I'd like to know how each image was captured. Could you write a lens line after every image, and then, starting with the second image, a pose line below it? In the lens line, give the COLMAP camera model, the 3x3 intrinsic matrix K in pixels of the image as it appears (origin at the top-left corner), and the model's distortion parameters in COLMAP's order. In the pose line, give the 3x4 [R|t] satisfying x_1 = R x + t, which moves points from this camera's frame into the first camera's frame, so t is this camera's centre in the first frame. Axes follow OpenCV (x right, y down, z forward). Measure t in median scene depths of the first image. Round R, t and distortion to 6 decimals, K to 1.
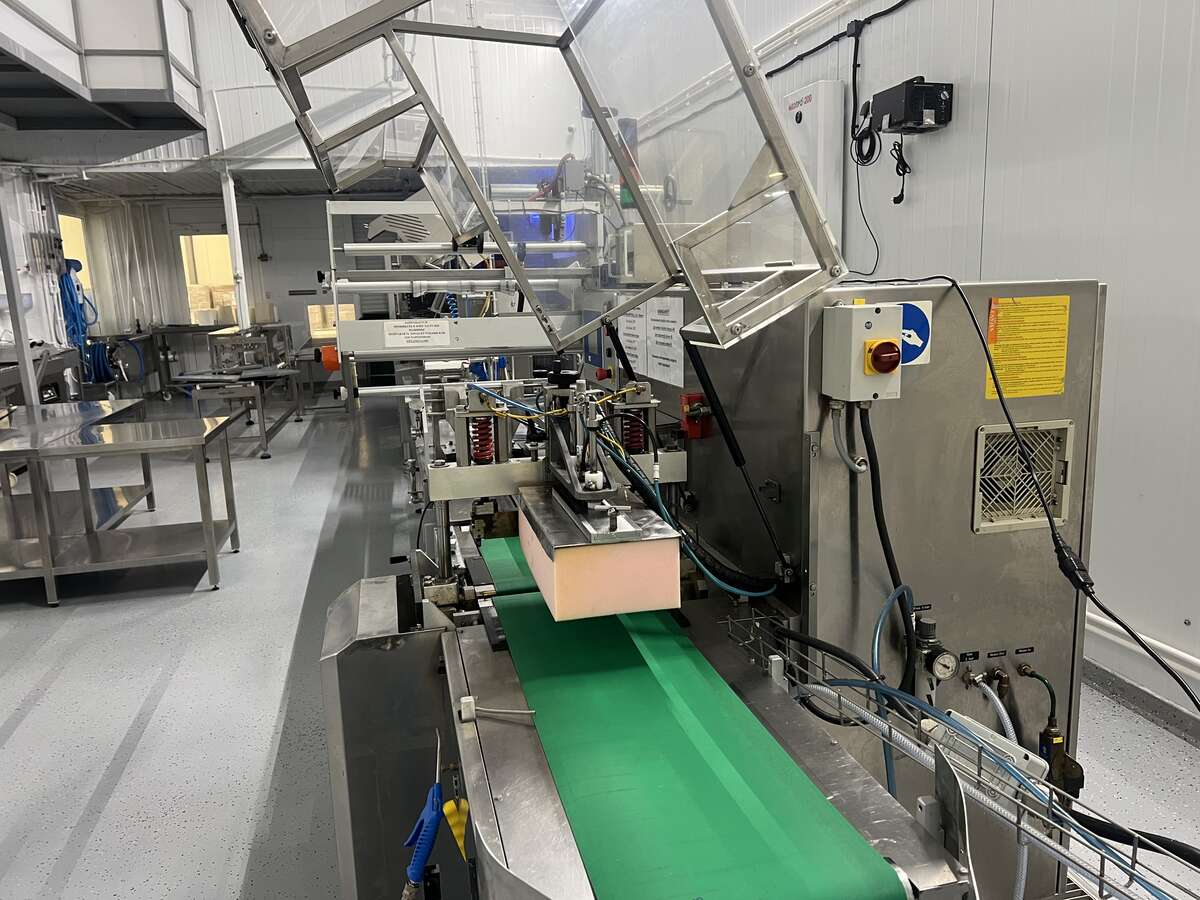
lens RADIAL K [[907.7, 0, 603.3], [0, 907.7, 452.4], [0, 0, 1]] dist [-0.013213, -0.006980]
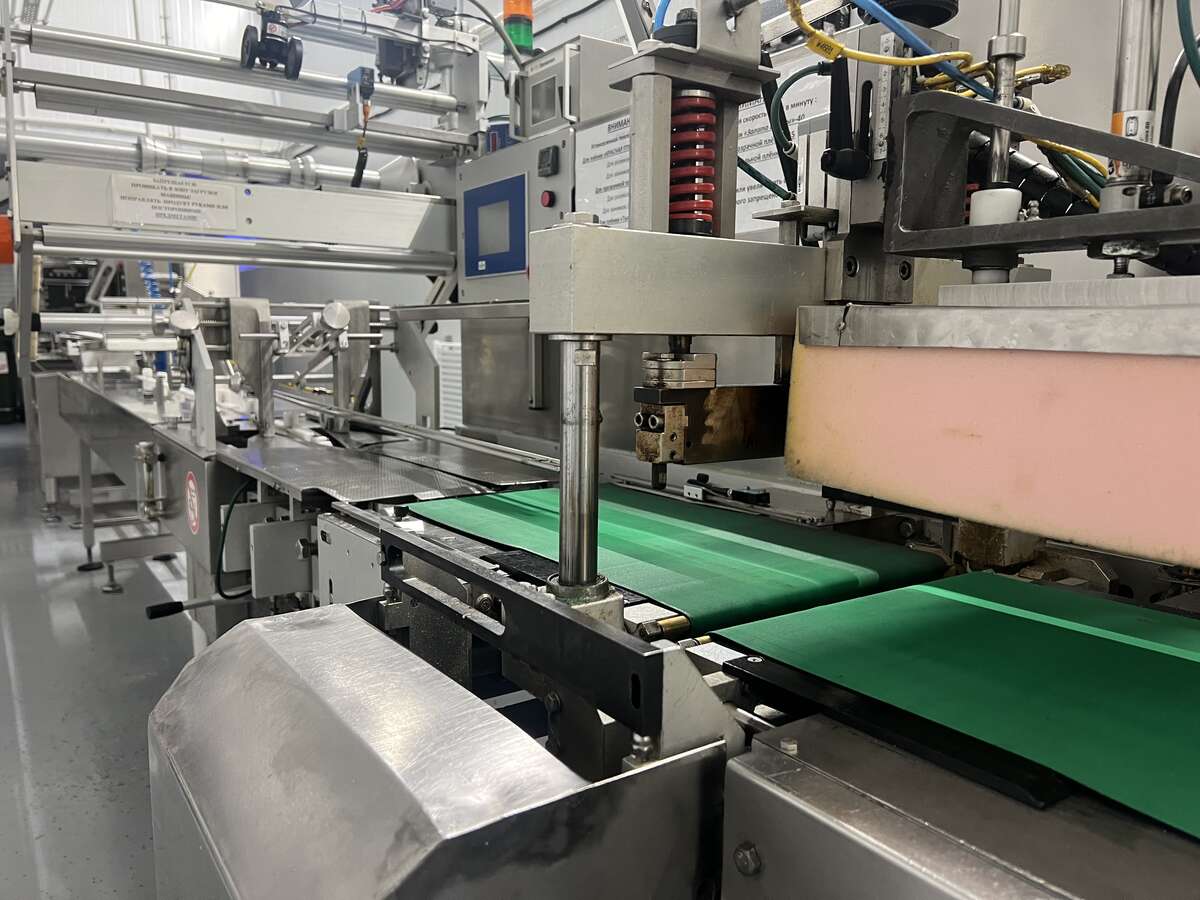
lens RADIAL K [[907.7, 0, 596.8], [0, 907.7, 450.1], [0, 0, 1]] dist [-0.013213, -0.006980]
pose [[0.930932, -0.011379, 0.365016, -0.168568], [0.037493, 0.997211, -0.064534, 0.065129], [-0.363263, 0.073762, 0.928762, 0.401738]]
